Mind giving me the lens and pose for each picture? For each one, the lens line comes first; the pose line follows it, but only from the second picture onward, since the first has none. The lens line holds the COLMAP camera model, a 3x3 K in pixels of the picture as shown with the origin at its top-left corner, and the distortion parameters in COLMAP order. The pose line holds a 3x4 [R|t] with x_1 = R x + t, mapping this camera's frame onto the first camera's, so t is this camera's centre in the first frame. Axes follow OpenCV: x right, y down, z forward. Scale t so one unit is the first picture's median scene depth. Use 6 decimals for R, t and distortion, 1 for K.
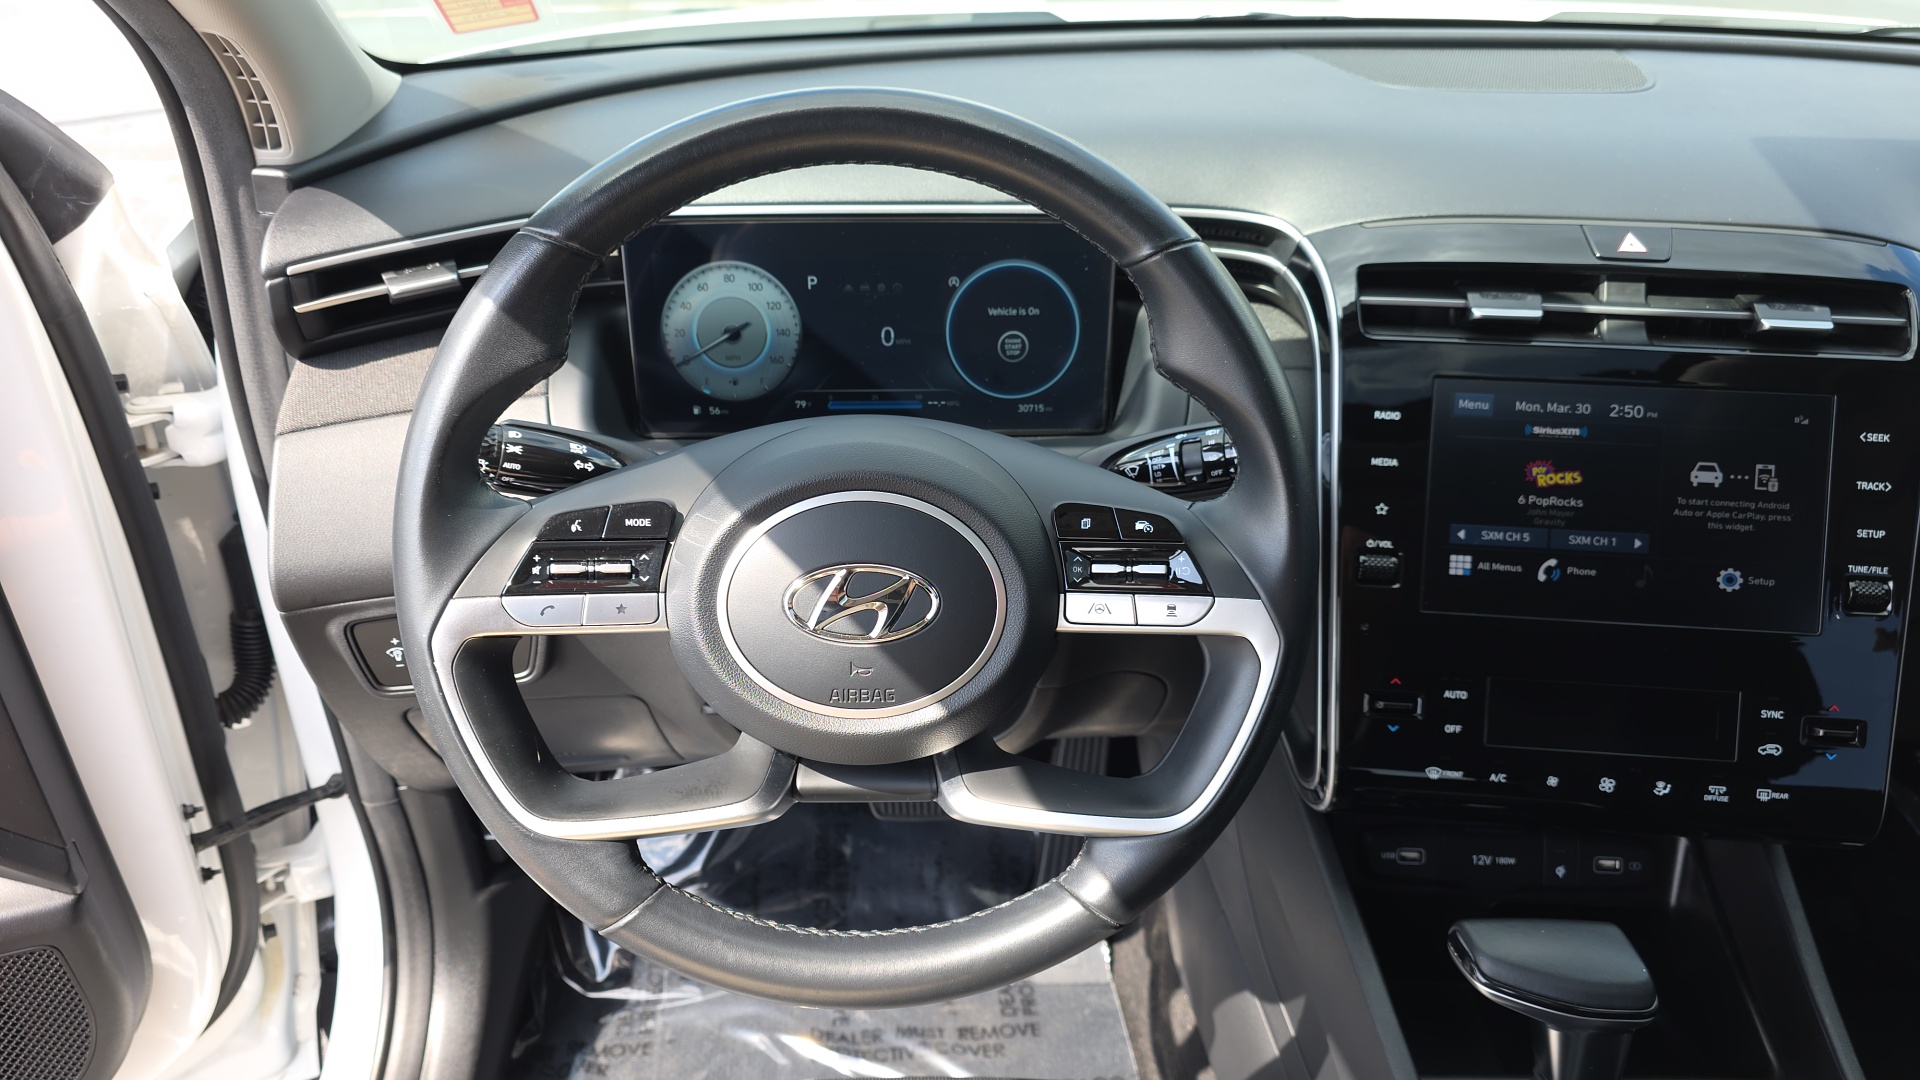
lens RADIAL K [[1291.9, 0, 946.7], [0, 1291.9, 554.3], [0, 0, 1]] dist [0.080317, -0.112034]
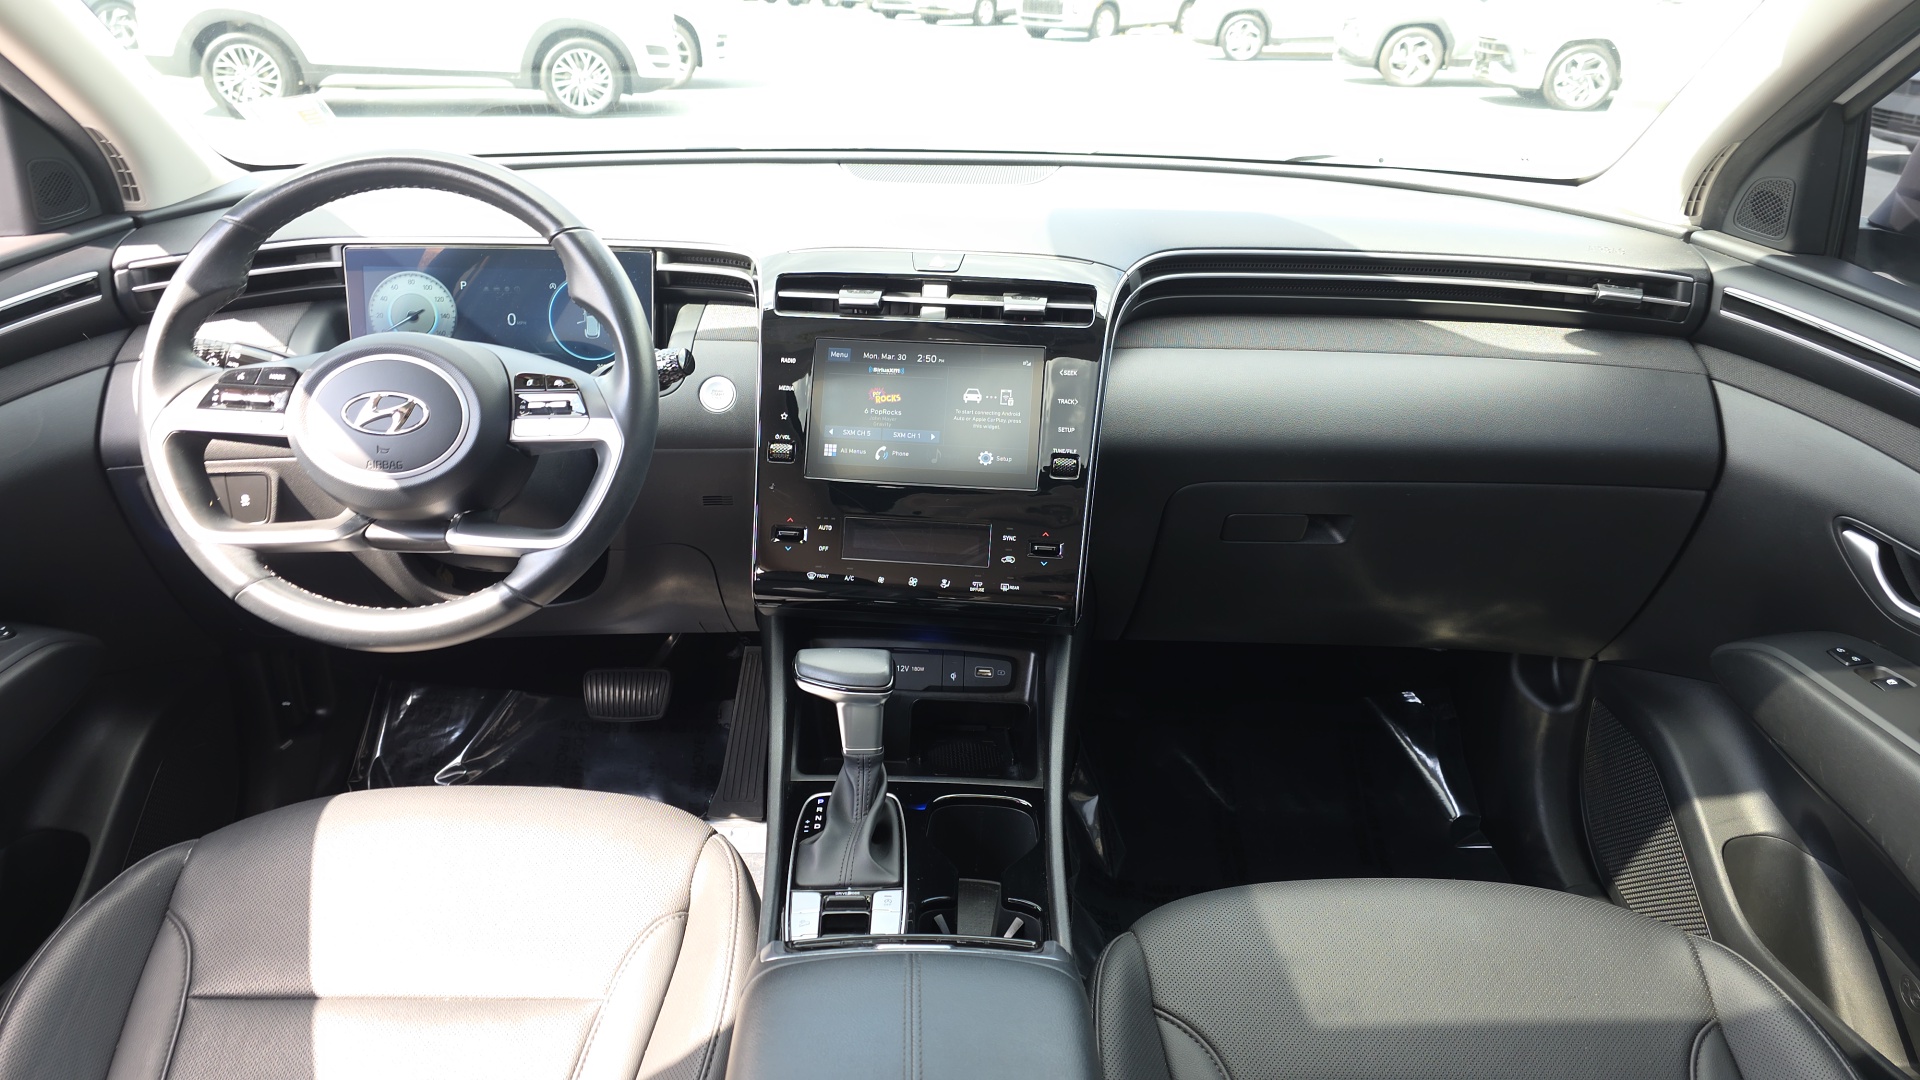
lens RADIAL K [[1280.5, 0, 936.3], [0, 1280.5, 540.2], [0, 0, 1]] dist [0.072216, -0.084684]
pose [[0.999811, 0.012933, -0.014533, 0.559952], [-0.014729, 0.991254, -0.131143, 0.335610], [0.012710, 0.131332, 0.991257, -0.592231]]
